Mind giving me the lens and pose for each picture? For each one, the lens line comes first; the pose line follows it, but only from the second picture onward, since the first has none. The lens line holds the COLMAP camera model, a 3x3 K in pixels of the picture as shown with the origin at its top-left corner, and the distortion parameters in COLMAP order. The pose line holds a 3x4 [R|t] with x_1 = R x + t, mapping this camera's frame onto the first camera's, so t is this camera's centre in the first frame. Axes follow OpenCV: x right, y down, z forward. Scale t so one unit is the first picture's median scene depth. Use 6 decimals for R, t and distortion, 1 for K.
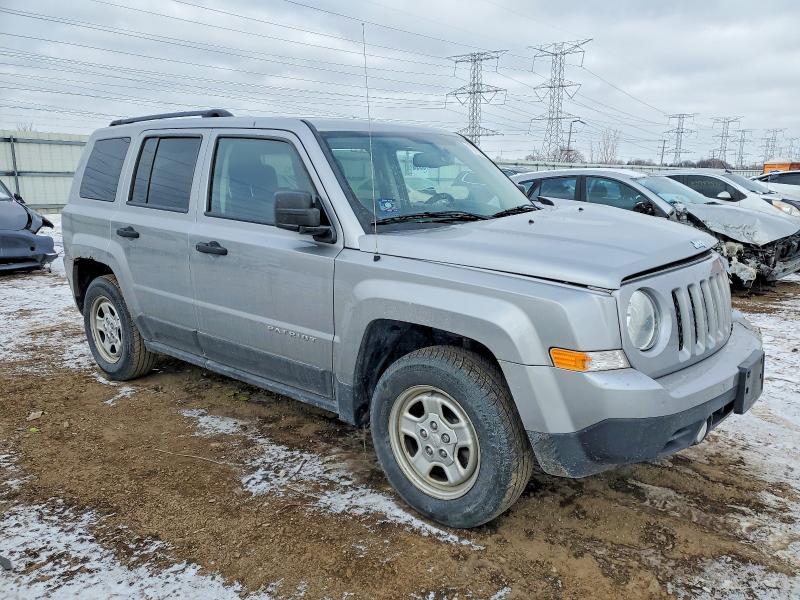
lens RADIAL K [[633.2, 0, 400.7], [0, 633.2, 274.1], [0, 0, 1]] dist [0.019140, 0.002724]
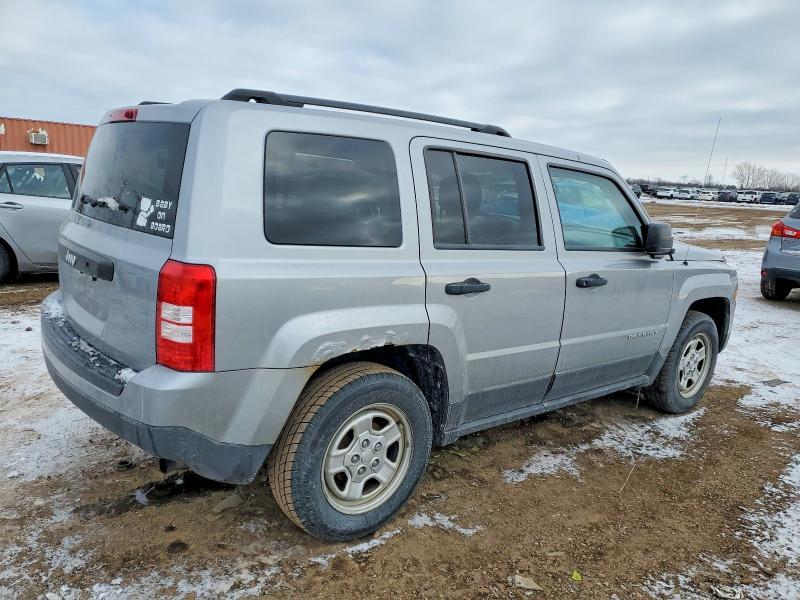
lens RADIAL K [[611.7, 0, 400.0], [0, 611.7, 300.0], [0, 0, 1]] dist [0.097584, -0.093078]
pose [[0.186021, -0.164338, 0.968705, -1.218879], [0.117230, 0.982583, 0.144181, -0.174838], [-0.975527, 0.086741, 0.202046, 1.018656]]
